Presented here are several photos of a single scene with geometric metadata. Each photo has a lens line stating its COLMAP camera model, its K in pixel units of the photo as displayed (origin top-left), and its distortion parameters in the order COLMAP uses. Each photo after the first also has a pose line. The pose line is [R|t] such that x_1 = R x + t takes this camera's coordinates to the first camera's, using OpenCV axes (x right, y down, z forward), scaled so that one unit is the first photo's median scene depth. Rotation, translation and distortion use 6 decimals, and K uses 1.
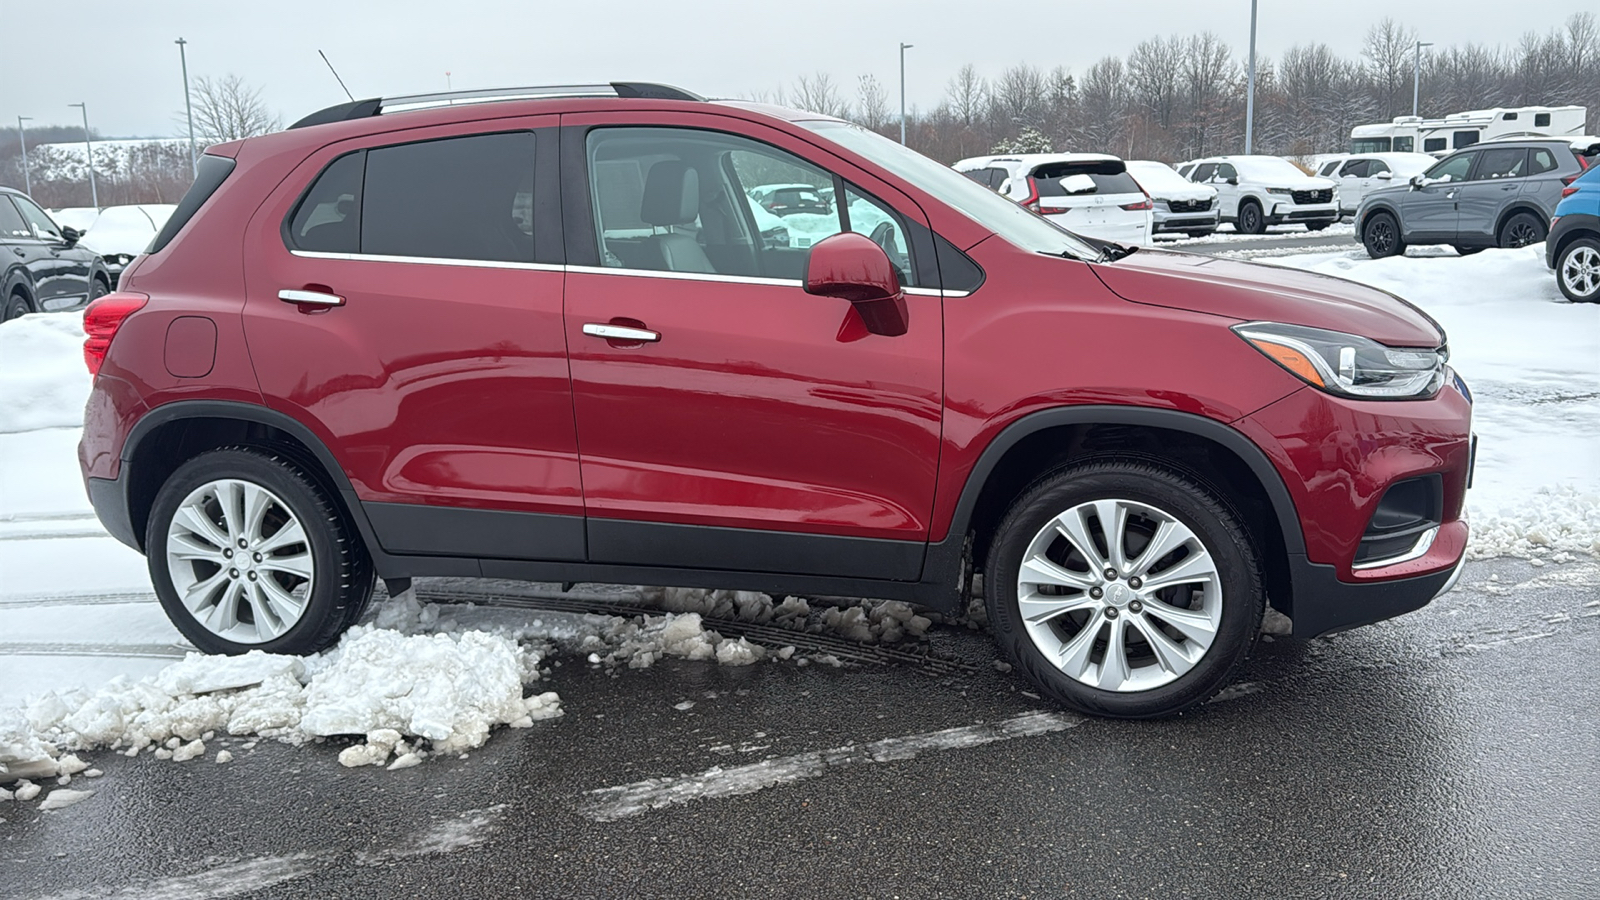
lens RADIAL K [[1352.2, 0, 829.1], [0, 1352.2, 426.7], [0, 0, 1]] dist [0.161920, -0.306339]
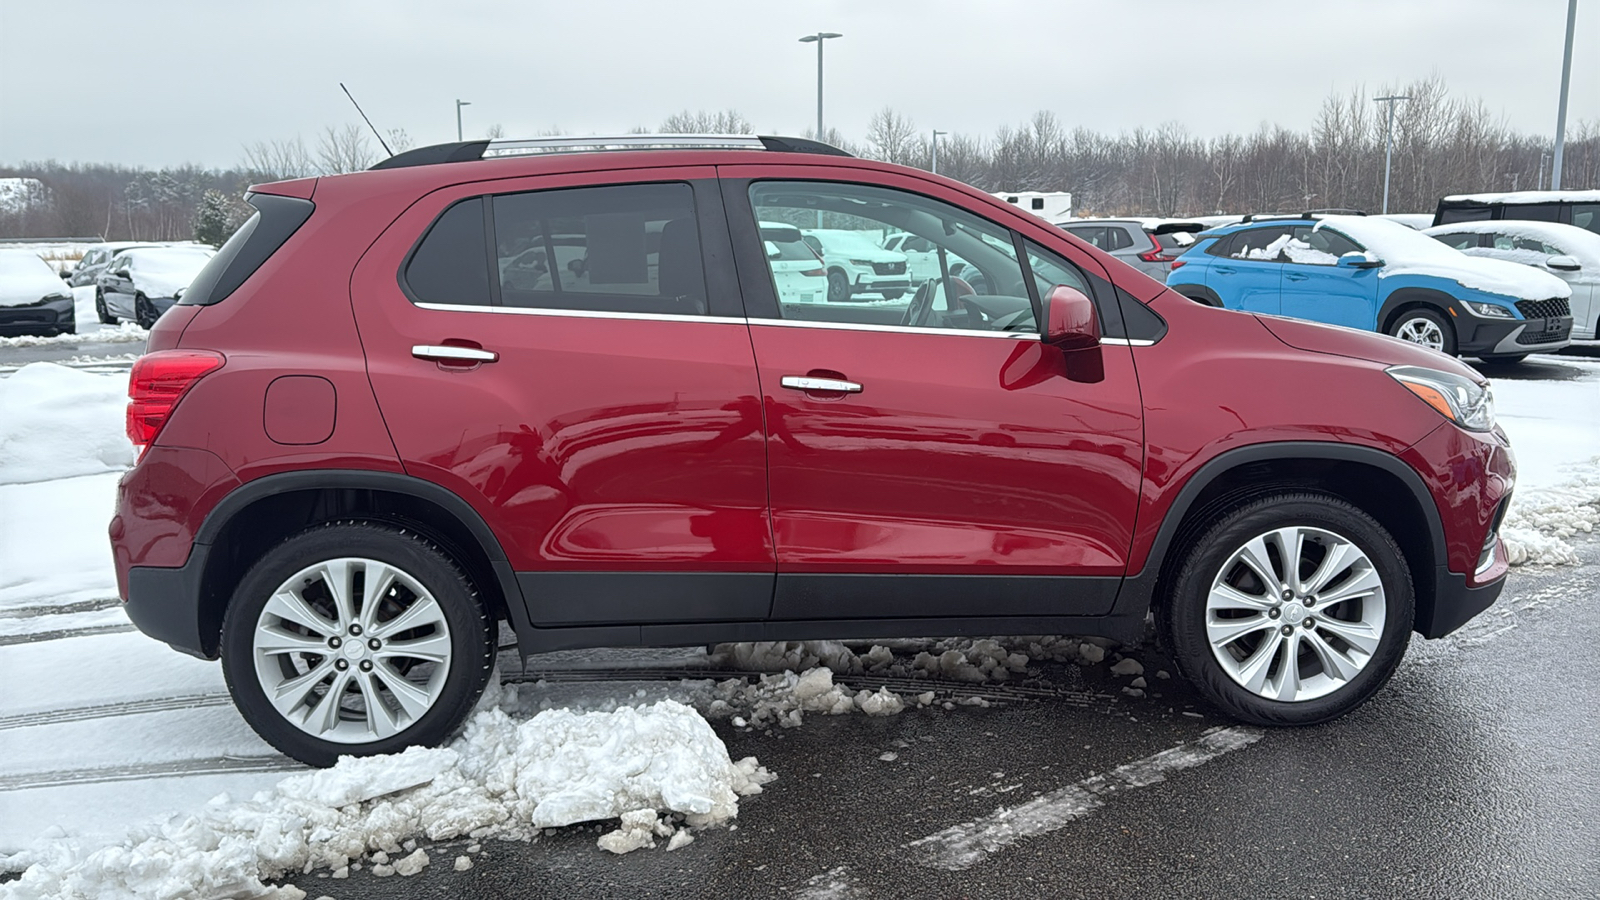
lens RADIAL K [[1351.7, 0, 830.2], [0, 1351.7, 433.1], [0, 0, 1]] dist [0.239214, -0.540888]
pose [[0.943134, -0.025735, 0.331415, -0.434561], [0.039840, 0.998563, -0.035834, 0.002176], [-0.330017, 0.047000, 0.942804, 0.053647]]
